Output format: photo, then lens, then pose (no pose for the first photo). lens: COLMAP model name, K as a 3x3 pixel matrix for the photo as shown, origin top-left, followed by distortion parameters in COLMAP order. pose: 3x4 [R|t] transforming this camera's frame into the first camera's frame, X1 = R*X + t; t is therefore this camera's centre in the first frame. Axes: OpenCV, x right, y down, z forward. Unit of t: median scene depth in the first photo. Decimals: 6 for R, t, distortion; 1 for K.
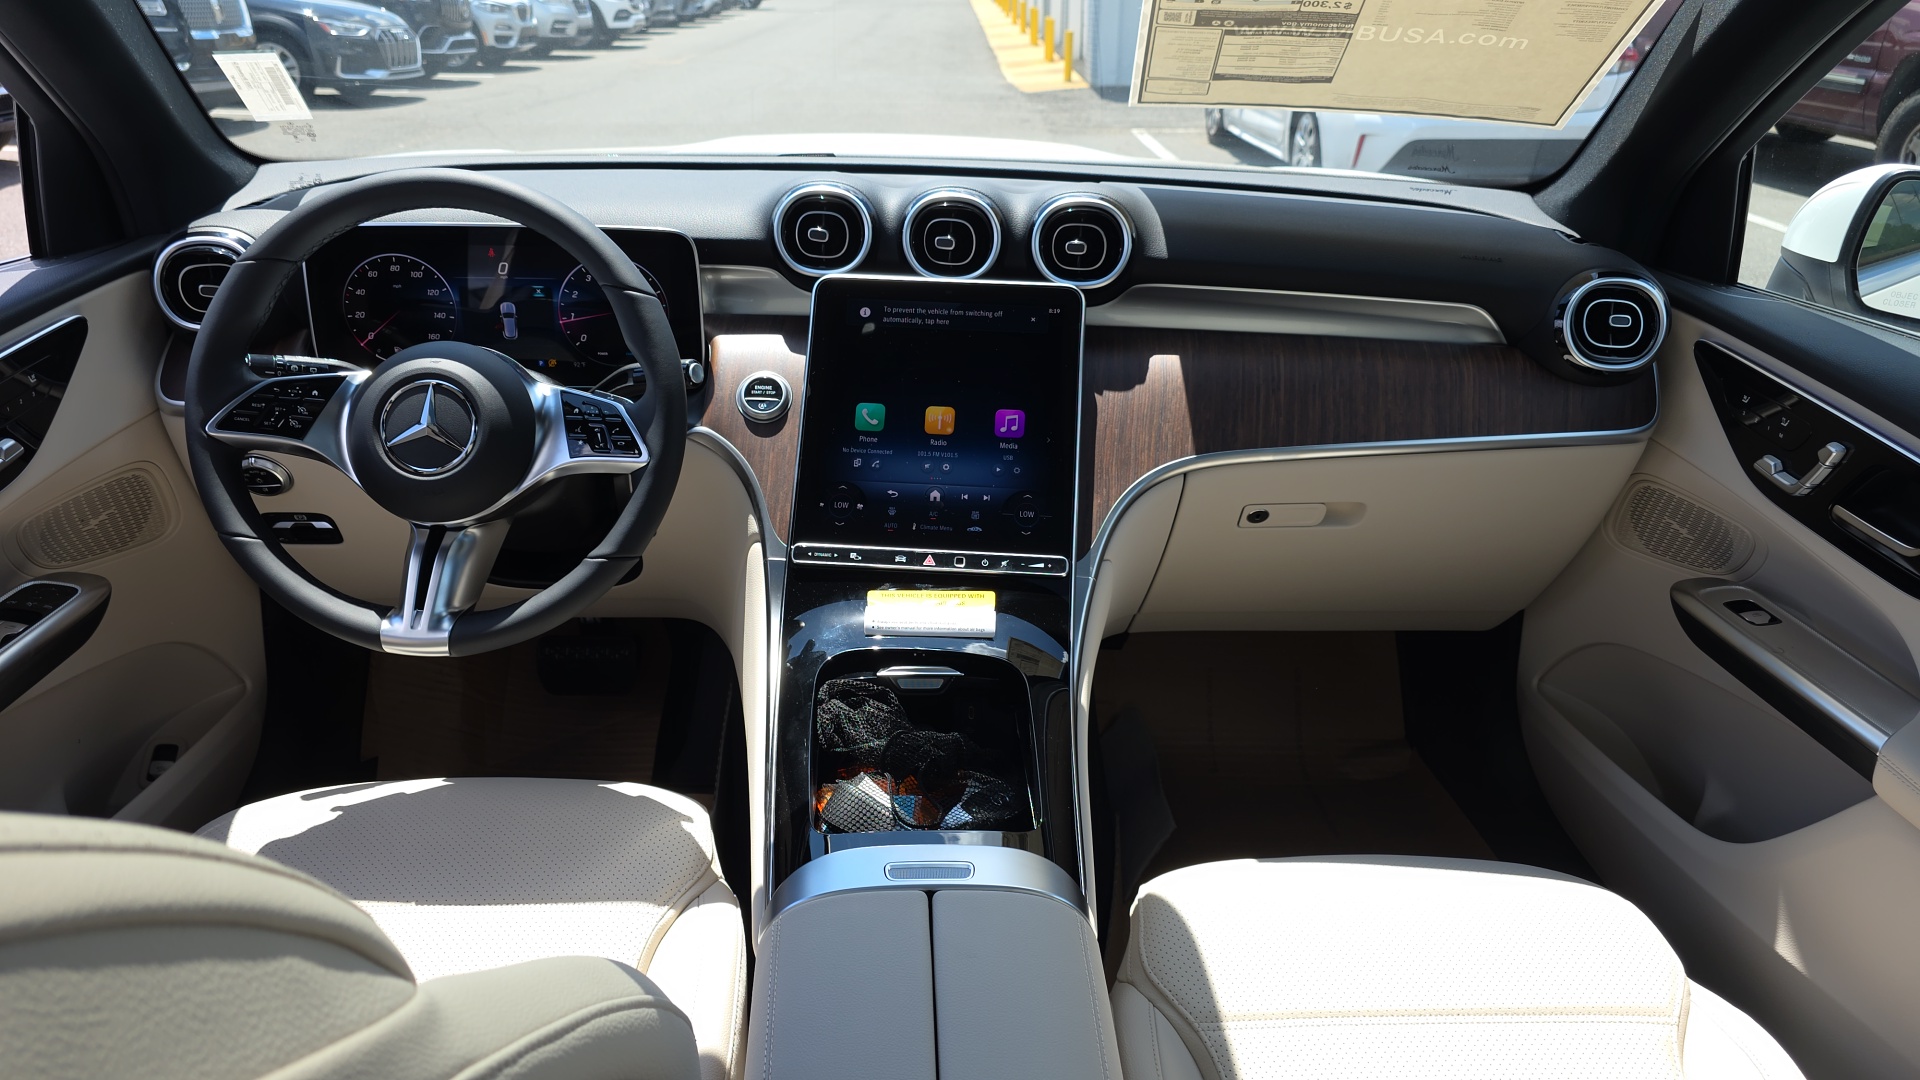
lens RADIAL K [[1296.2, 0, 955.0], [0, 1296.2, 544.4], [0, 0, 1]] dist [0.059245, -0.058669]
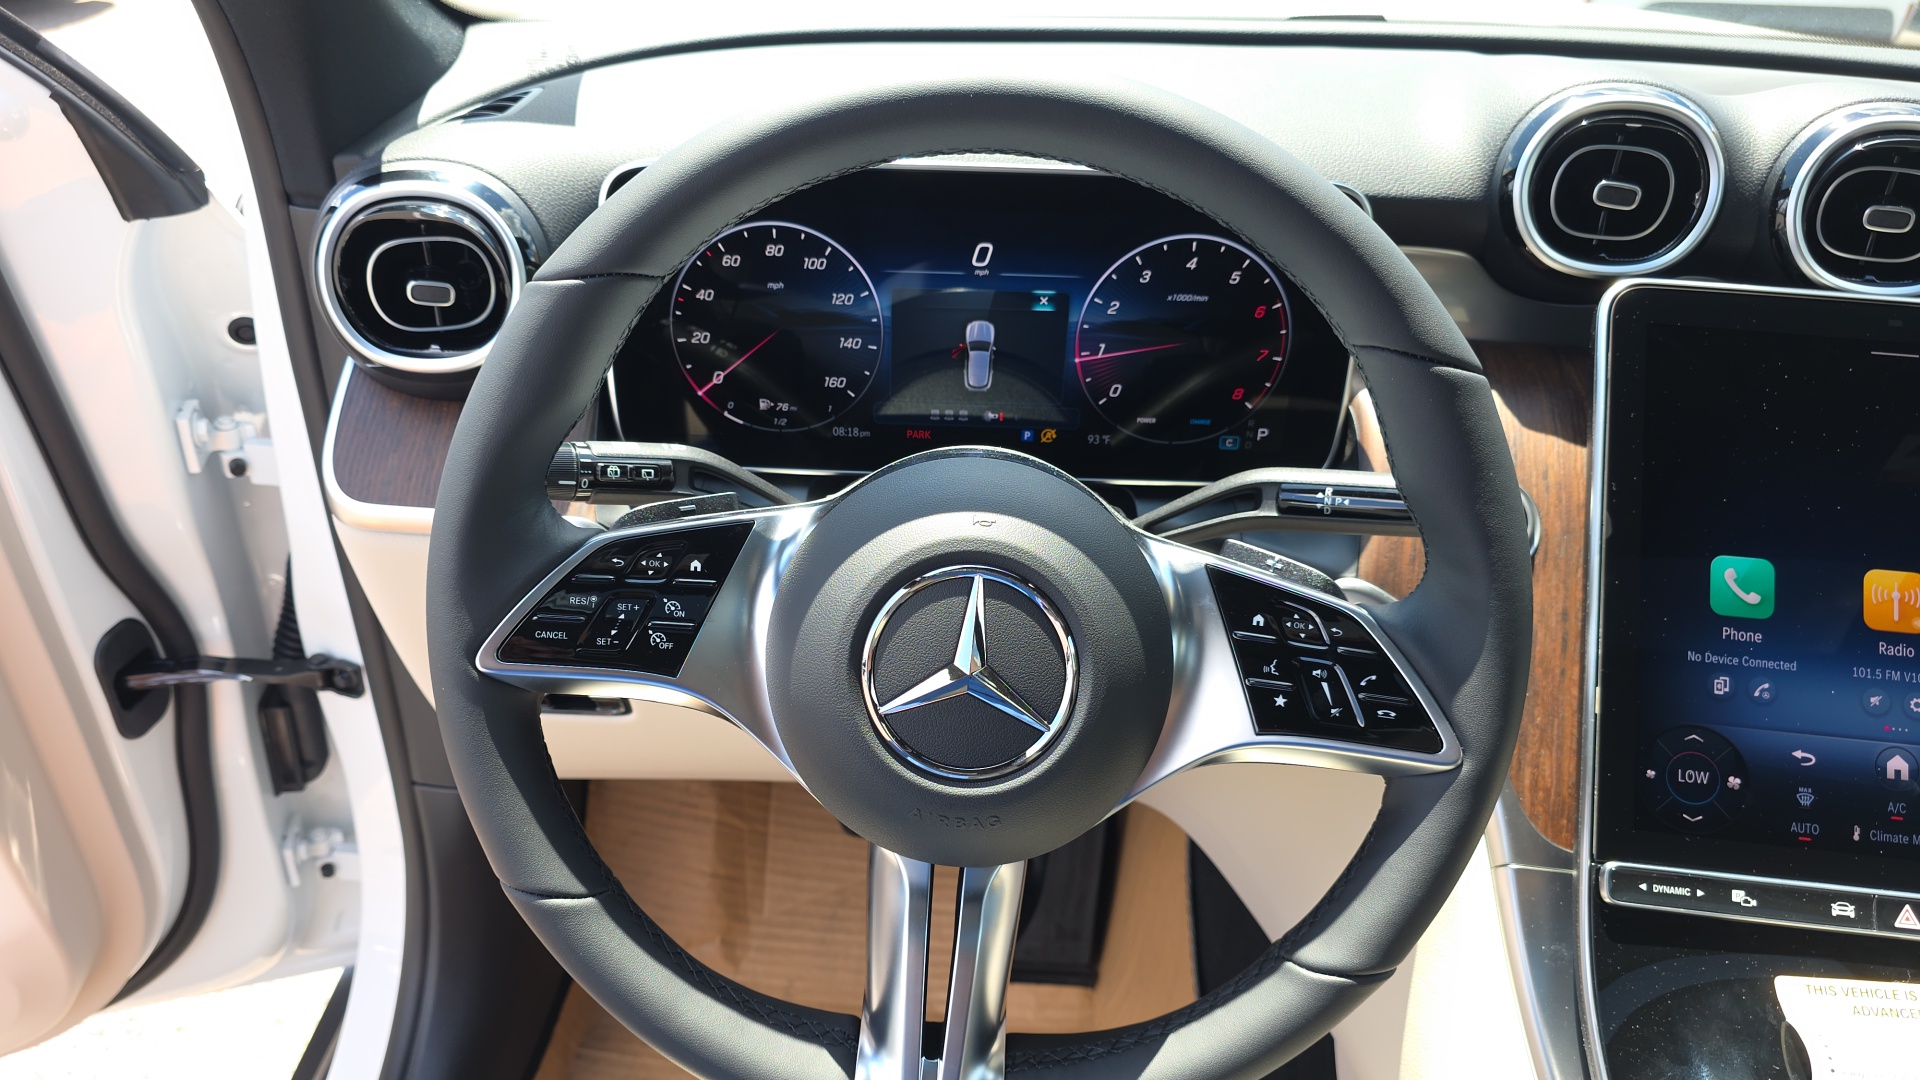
lens RADIAL K [[1267.4, 0, 936.3], [0, 1267.4, 599.1], [0, 0, 1]] dist [0.063361, -0.054980]
pose [[0.997951, 0.040291, -0.049708, -0.355280], [-0.033155, 0.990037, 0.136846, -0.155508], [0.054726, -0.134918, 0.989344, 0.525614]]
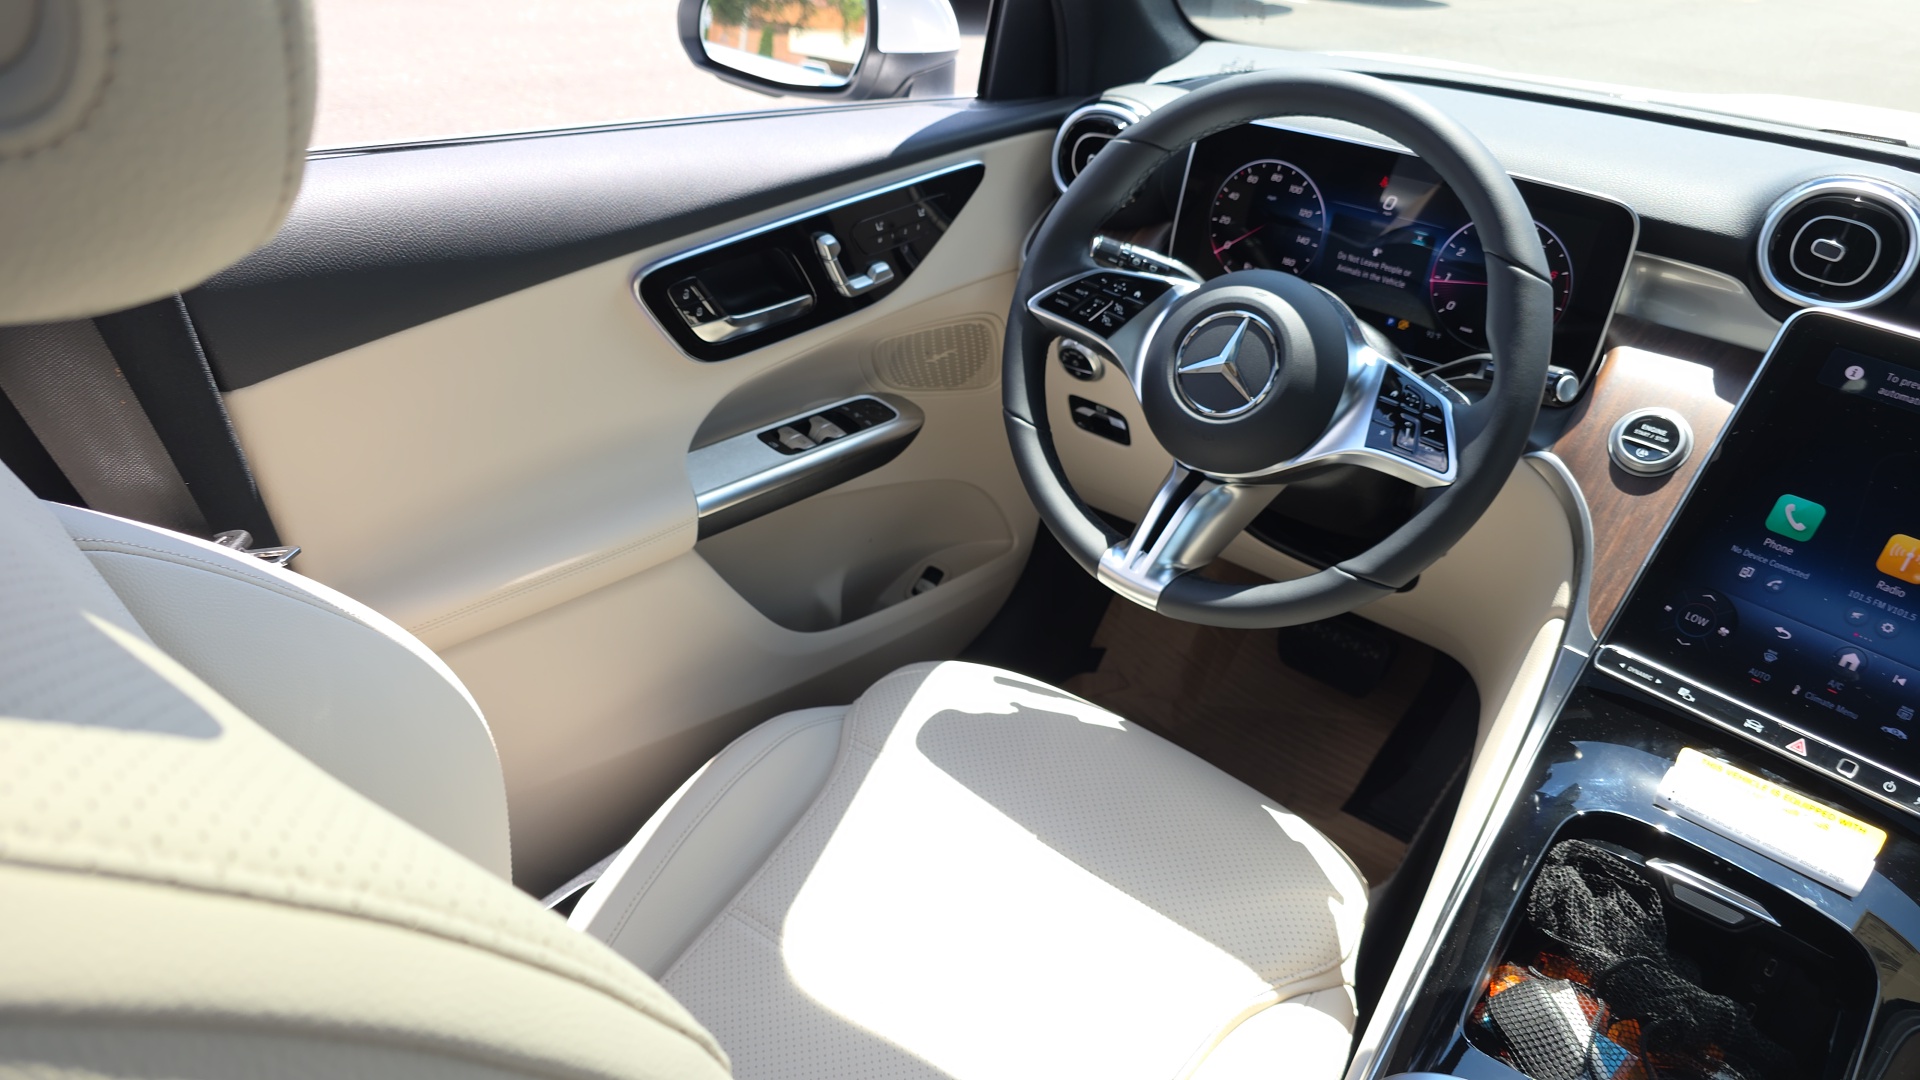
lens RADIAL K [[1308.8, 0, 958.2], [0, 1308.8, 558.9], [0, 0, 1]] dist [0.055083, -0.049559]
pose [[0.757764, 0.364103, -0.541501, -0.012364], [-0.327913, 0.929936, 0.166410, -0.050553], [0.564151, 0.051466, 0.824066, 0.160419]]
